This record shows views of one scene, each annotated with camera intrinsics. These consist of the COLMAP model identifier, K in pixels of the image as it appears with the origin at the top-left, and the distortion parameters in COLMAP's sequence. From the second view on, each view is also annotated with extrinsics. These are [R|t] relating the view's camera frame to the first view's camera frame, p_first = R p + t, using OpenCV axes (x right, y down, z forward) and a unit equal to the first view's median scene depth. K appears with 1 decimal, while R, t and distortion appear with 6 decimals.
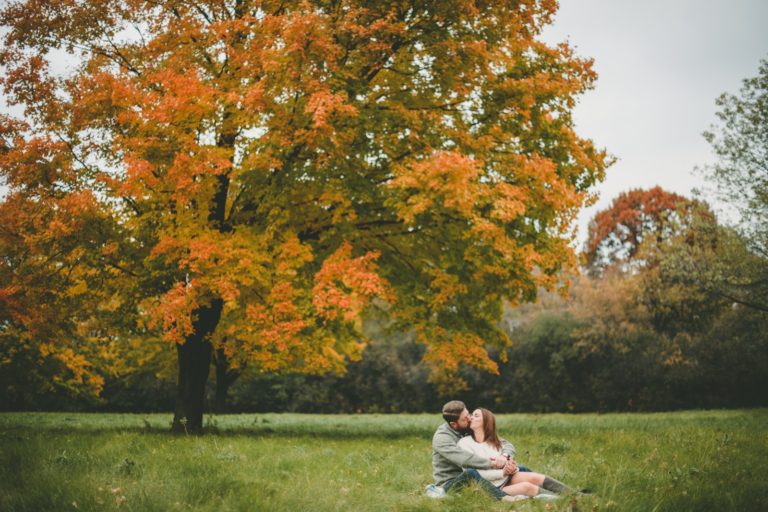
lens RADIAL K [[1115.2, 0, 384.0], [0, 1115.2, 256.0], [0, 0, 1]] dist [-0.110468, 0.083162]
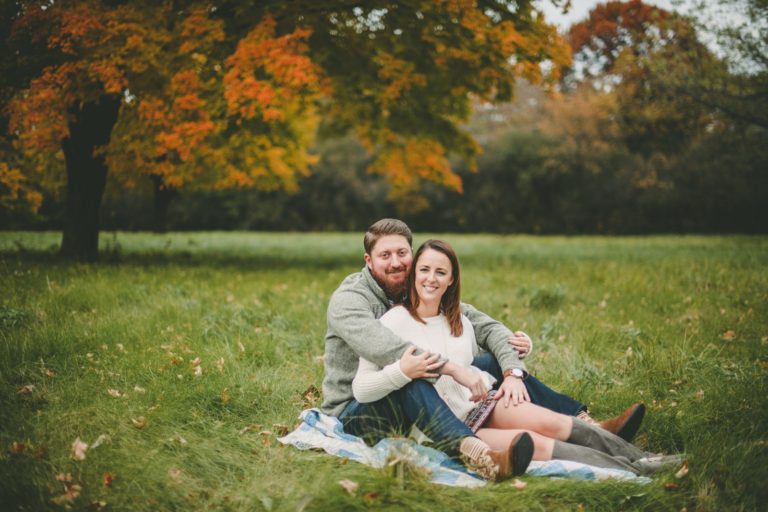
lens RADIAL K [[1115.2, 0, 384.0], [0, 1115.2, 256.0], [0, 0, 1]] dist [-0.110468, 0.083162]
pose [[0.999425, 0.009878, 0.032448, 0.021524], [-0.014998, 0.986748, 0.161566, 0.025060], [-0.030422, -0.161960, 0.986328, 0.218548]]
